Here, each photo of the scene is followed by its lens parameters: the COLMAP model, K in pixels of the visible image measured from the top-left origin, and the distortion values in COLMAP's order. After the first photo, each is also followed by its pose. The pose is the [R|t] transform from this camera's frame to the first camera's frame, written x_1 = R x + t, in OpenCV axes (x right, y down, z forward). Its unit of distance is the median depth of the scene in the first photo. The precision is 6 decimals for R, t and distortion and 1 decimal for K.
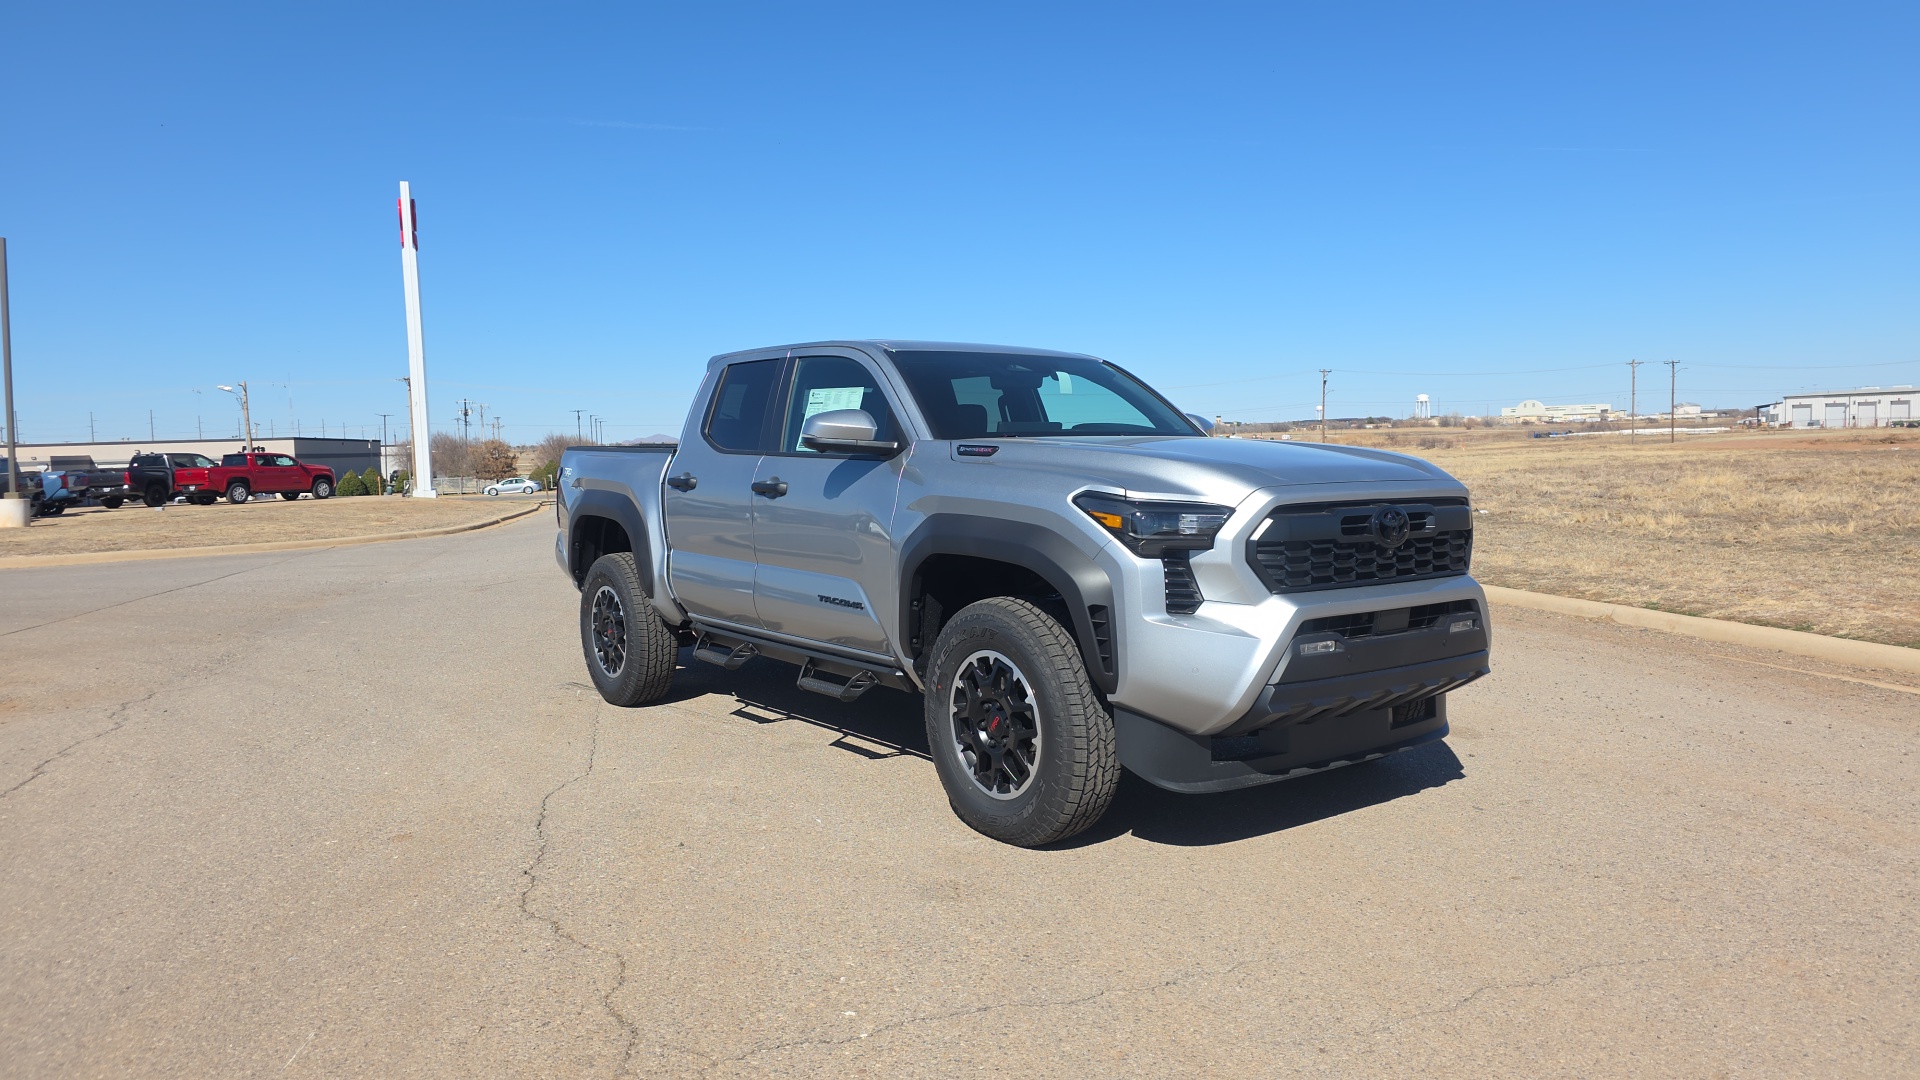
lens RADIAL K [[1321.8, 0, 968.0], [0, 1321.8, 531.7], [0, 0, 1]] dist [0.062851, -0.064738]
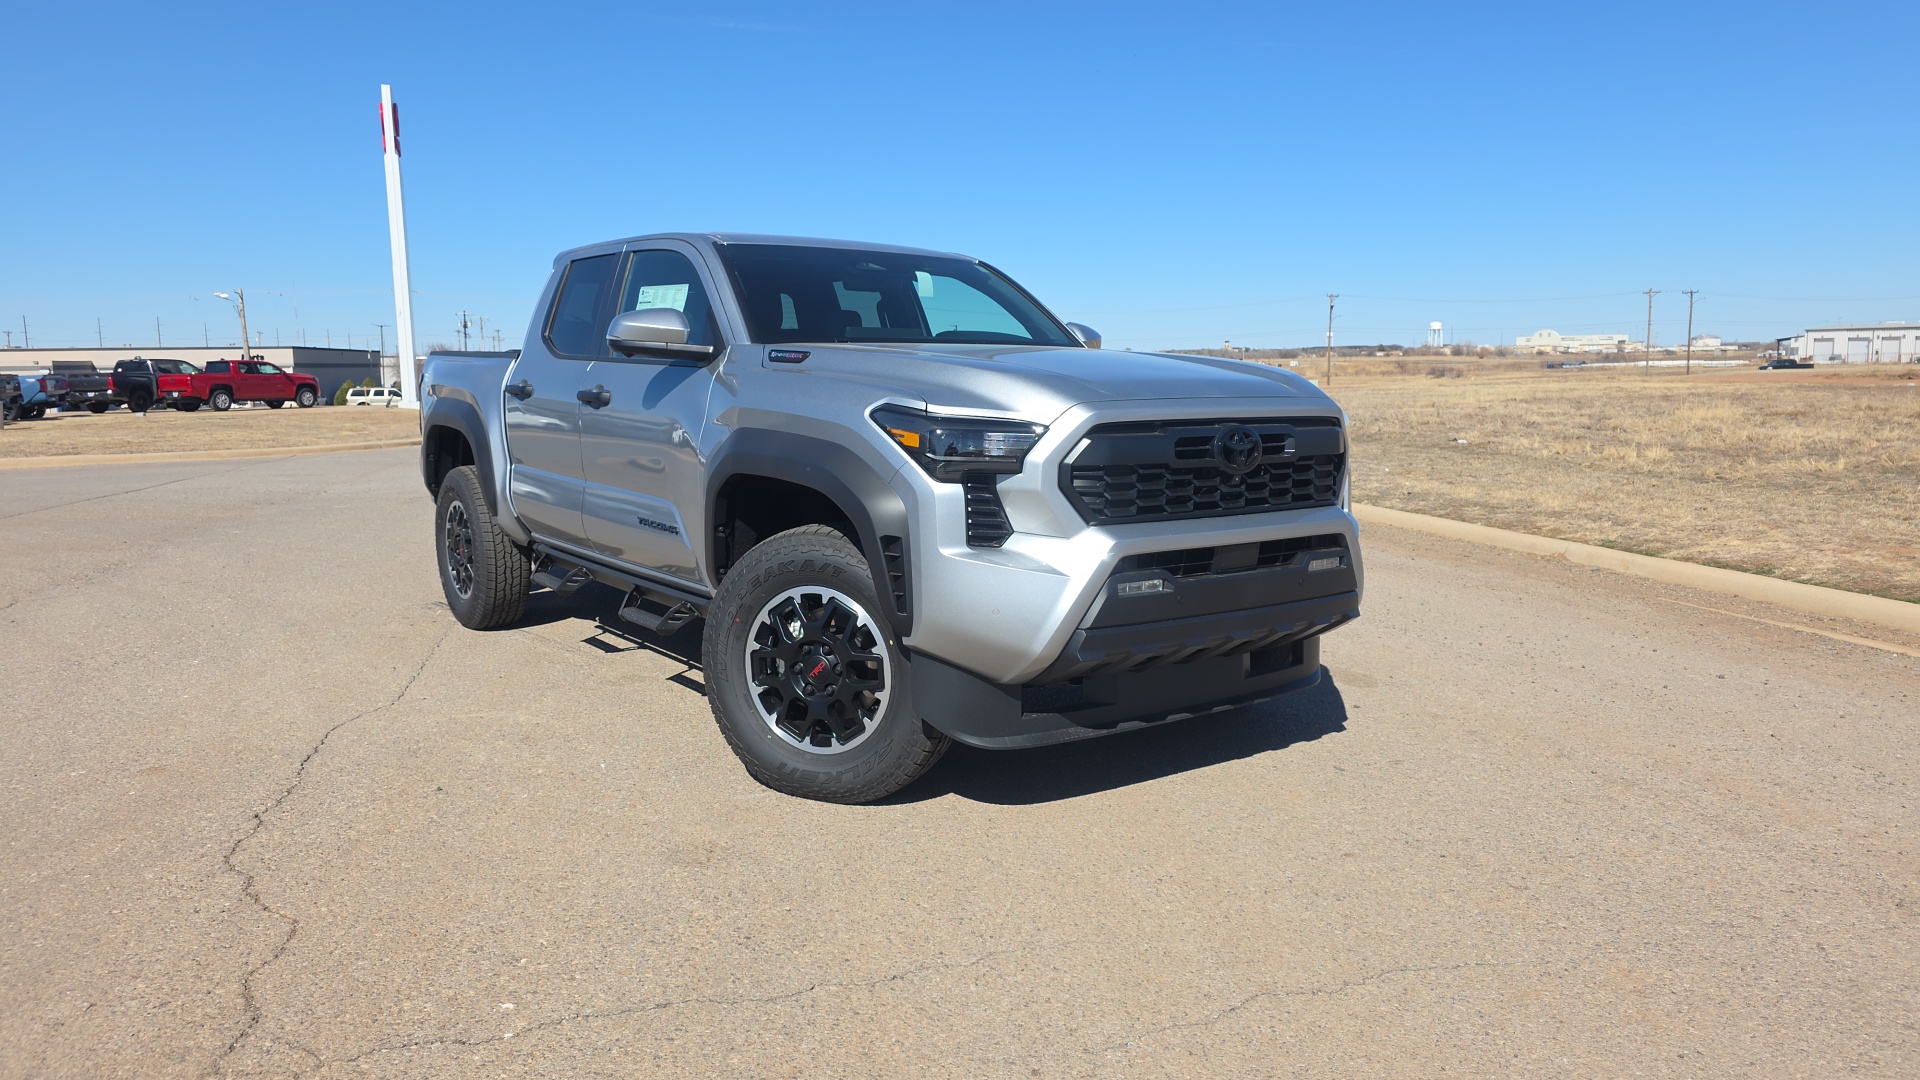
lens RADIAL K [[1295.2, 0, 956.7], [0, 1295.2, 544.6], [0, 0, 1]] dist [0.056913, -0.069098]
pose [[0.999304, 0.021040, -0.030789, 0.107871], [-0.018857, 0.997400, 0.069555, 0.001129], [0.032172, -0.068926, 0.997103, 0.094878]]
